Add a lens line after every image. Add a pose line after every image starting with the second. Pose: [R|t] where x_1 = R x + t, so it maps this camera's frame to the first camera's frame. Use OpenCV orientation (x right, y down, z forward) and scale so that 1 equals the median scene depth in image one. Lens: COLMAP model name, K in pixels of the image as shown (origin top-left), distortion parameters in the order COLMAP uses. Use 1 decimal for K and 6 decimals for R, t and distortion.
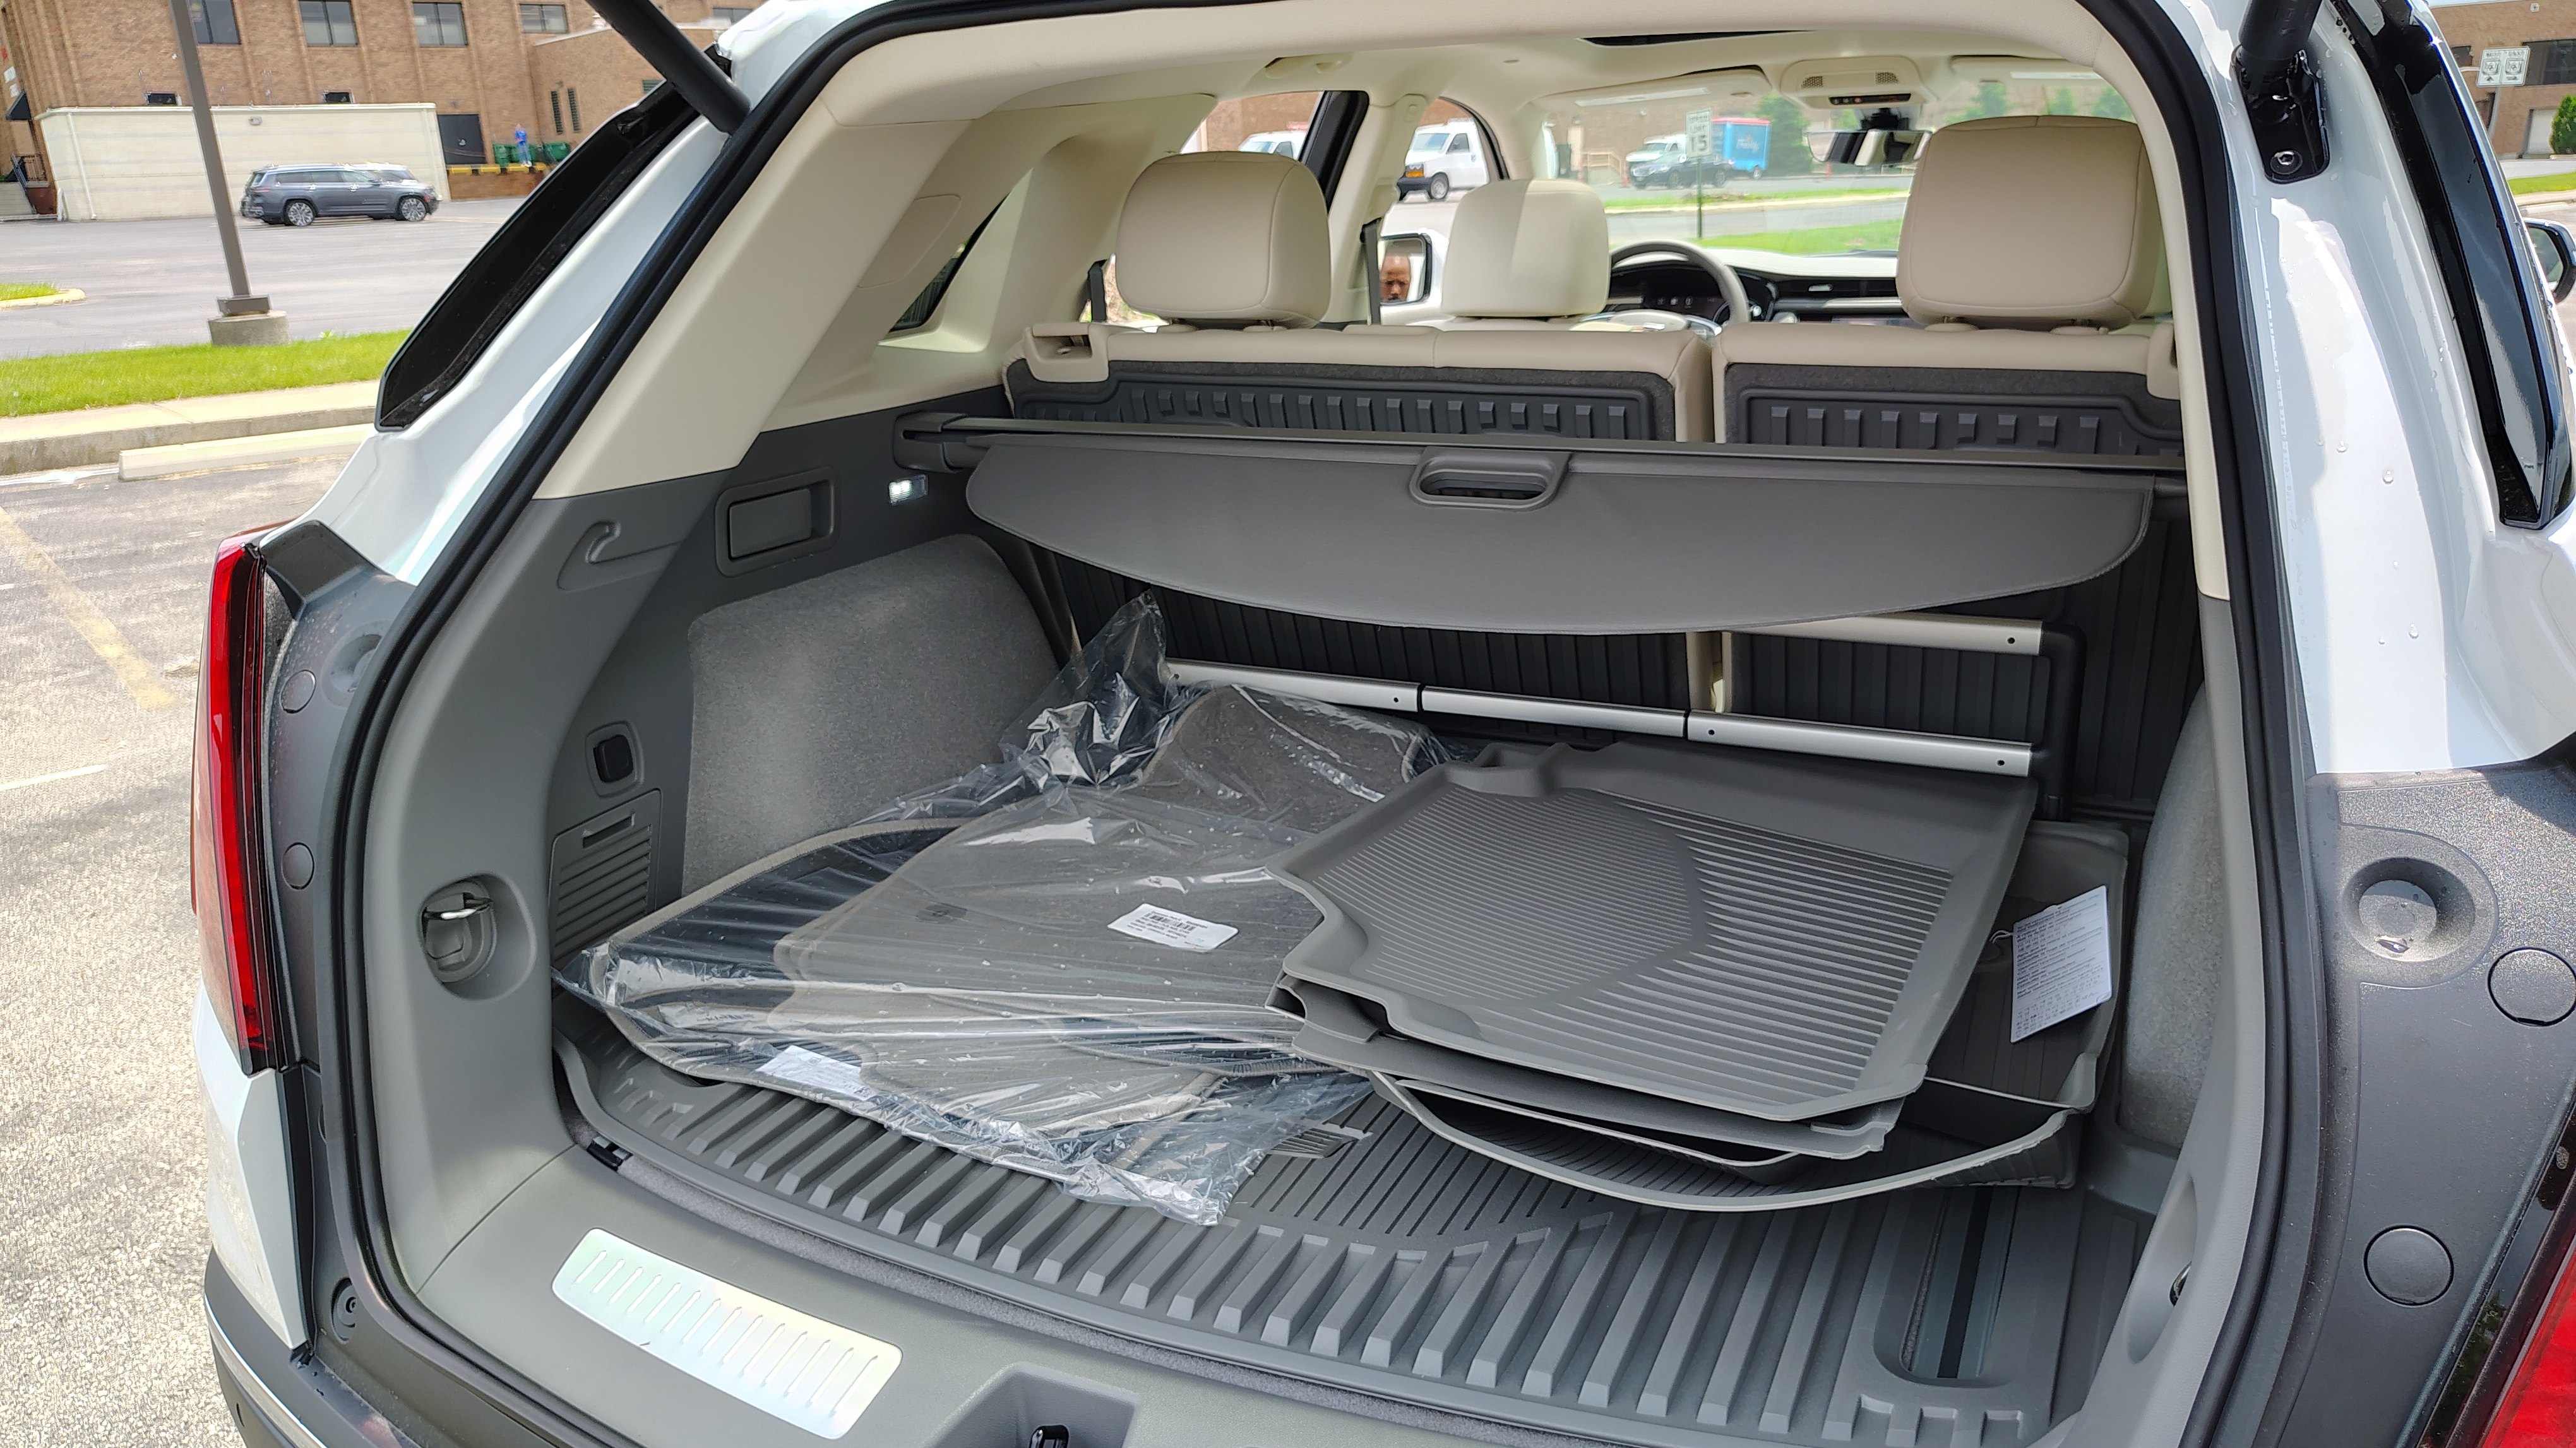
lens RADIAL K [[1817.3, 0, 1351.8], [0, 1817.3, 711.2], [0, 0, 1]] dist [0.035243, -0.063859]
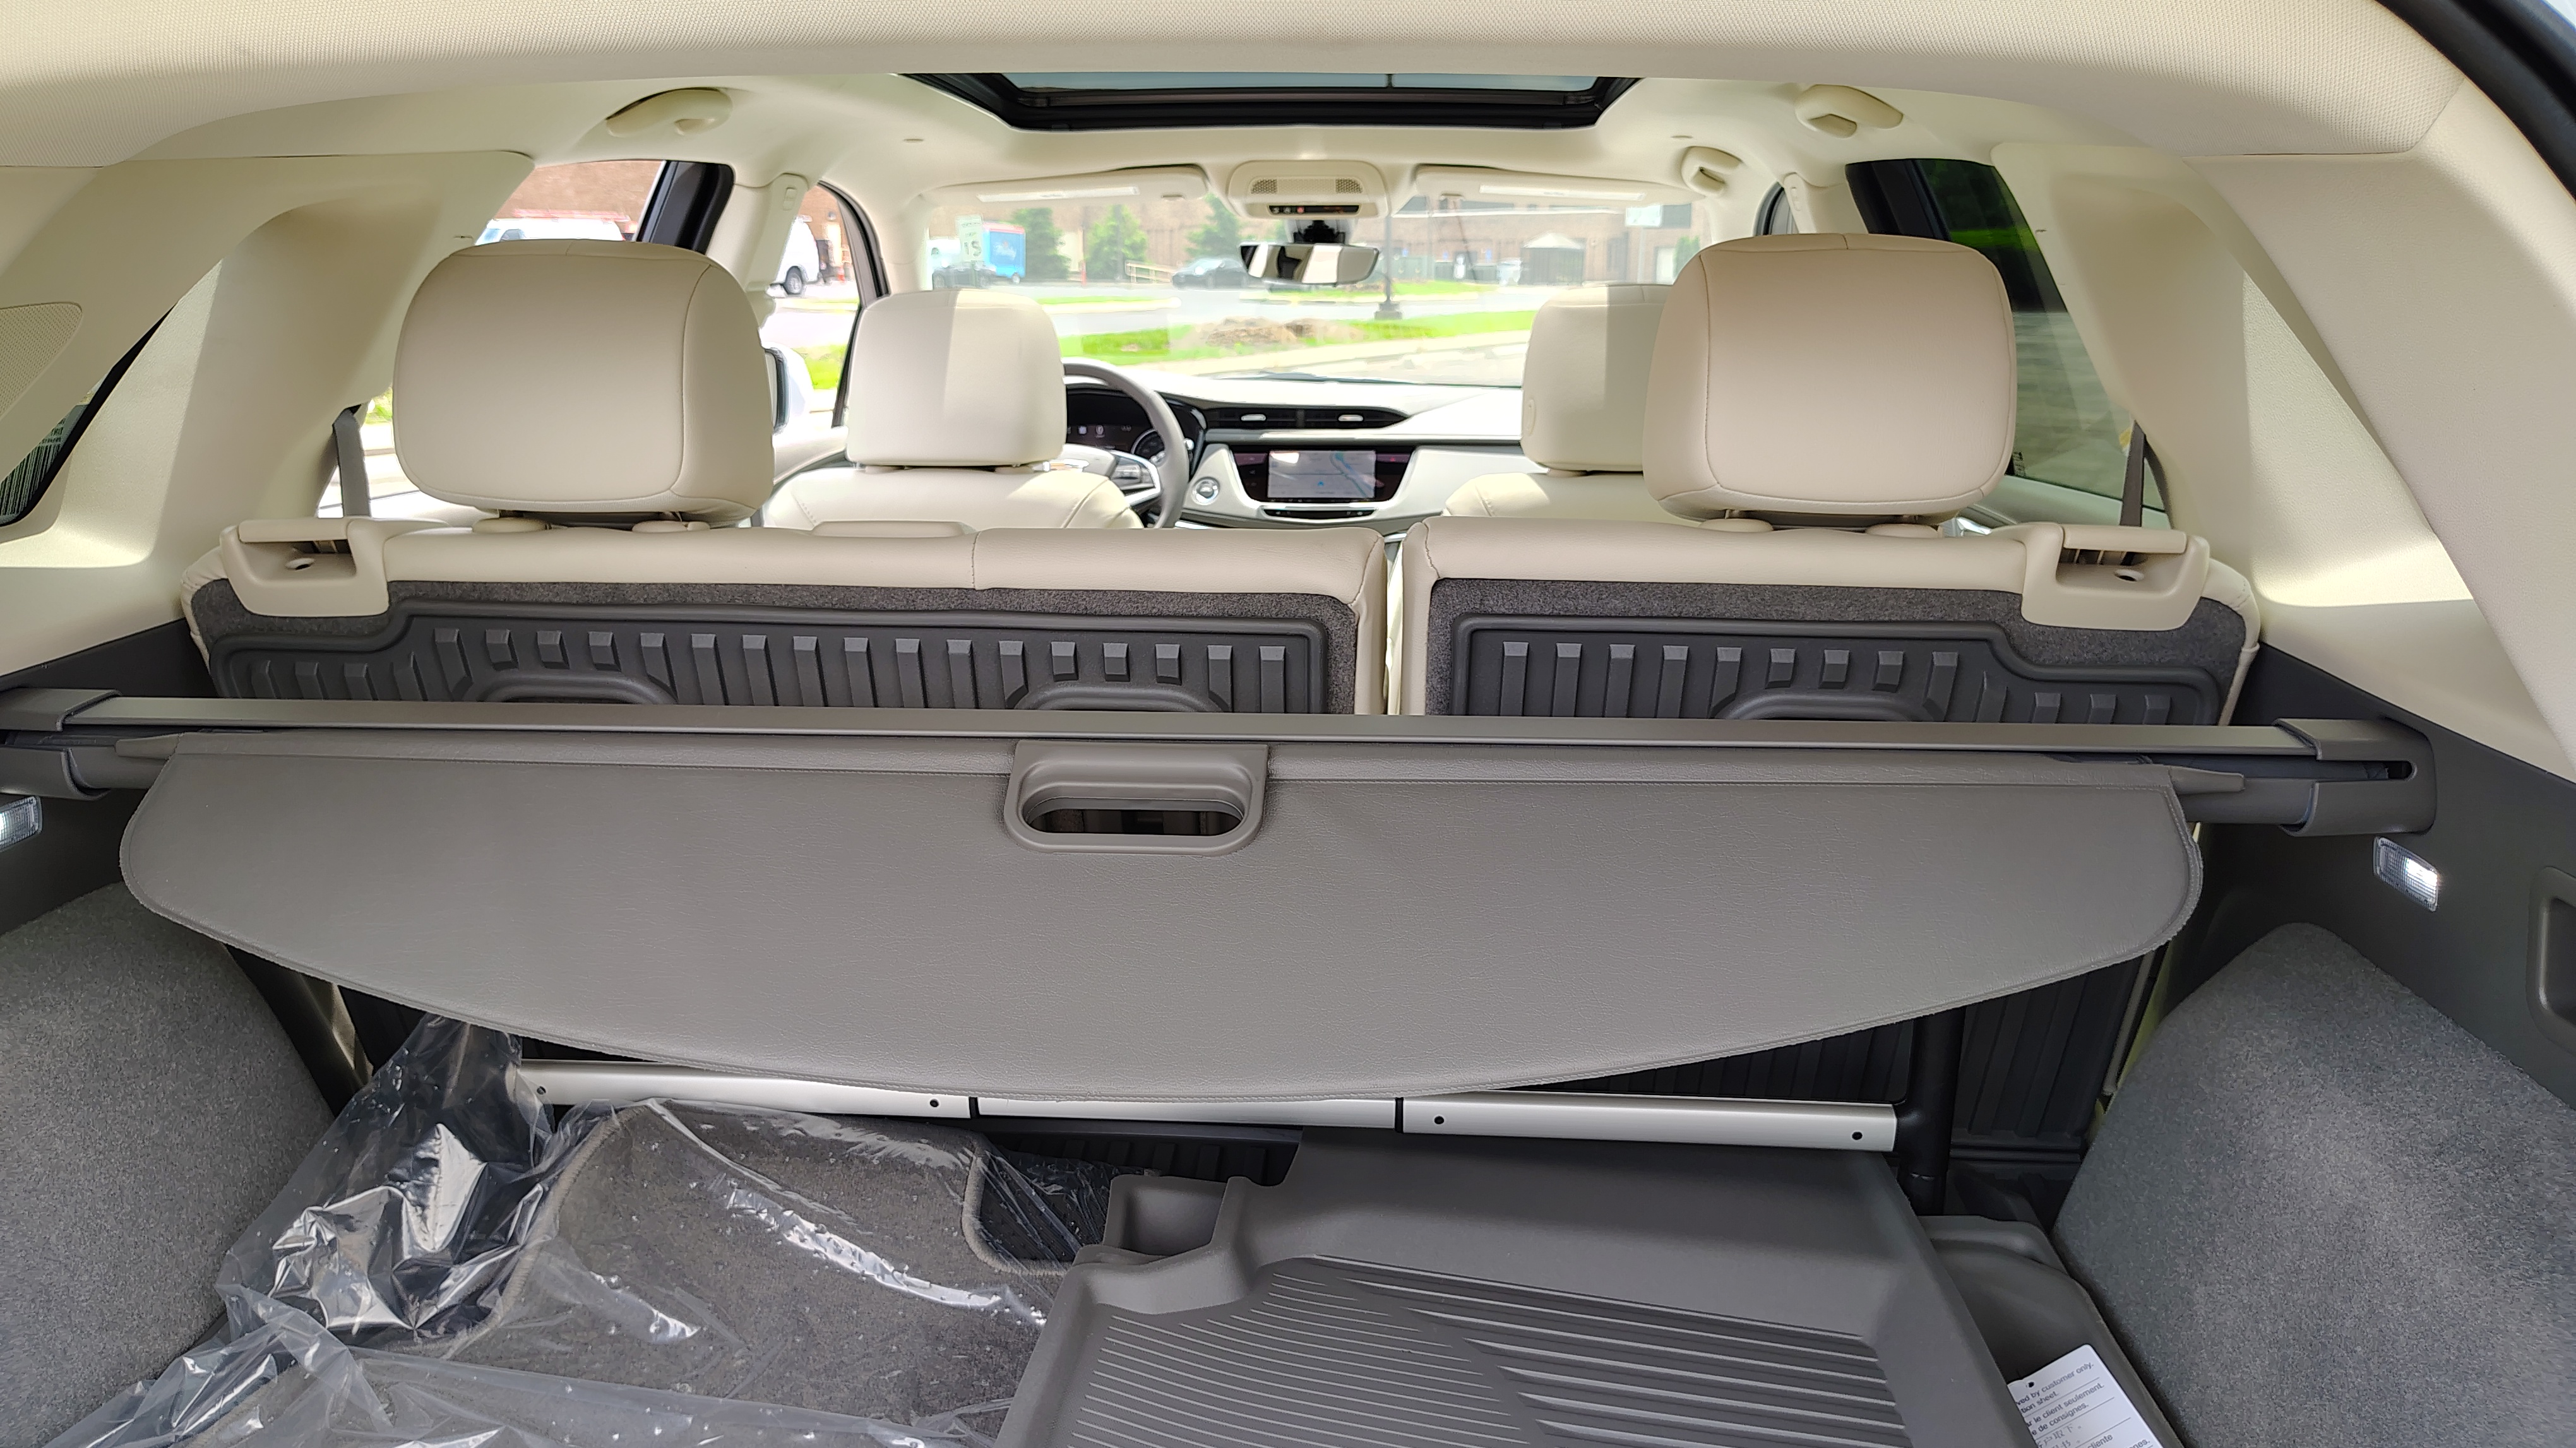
lens RADIAL K [[1817.3, 0, 1351.8], [0, 1817.3, 711.2], [0, 0, 1]] dist [0.035243, -0.063859]
pose [[0.928001, -0.059856, 0.367738, -0.063399], [0.079258, 0.996134, -0.037871, -0.102729], [-0.364050, 0.064291, 0.929158, 0.332842]]
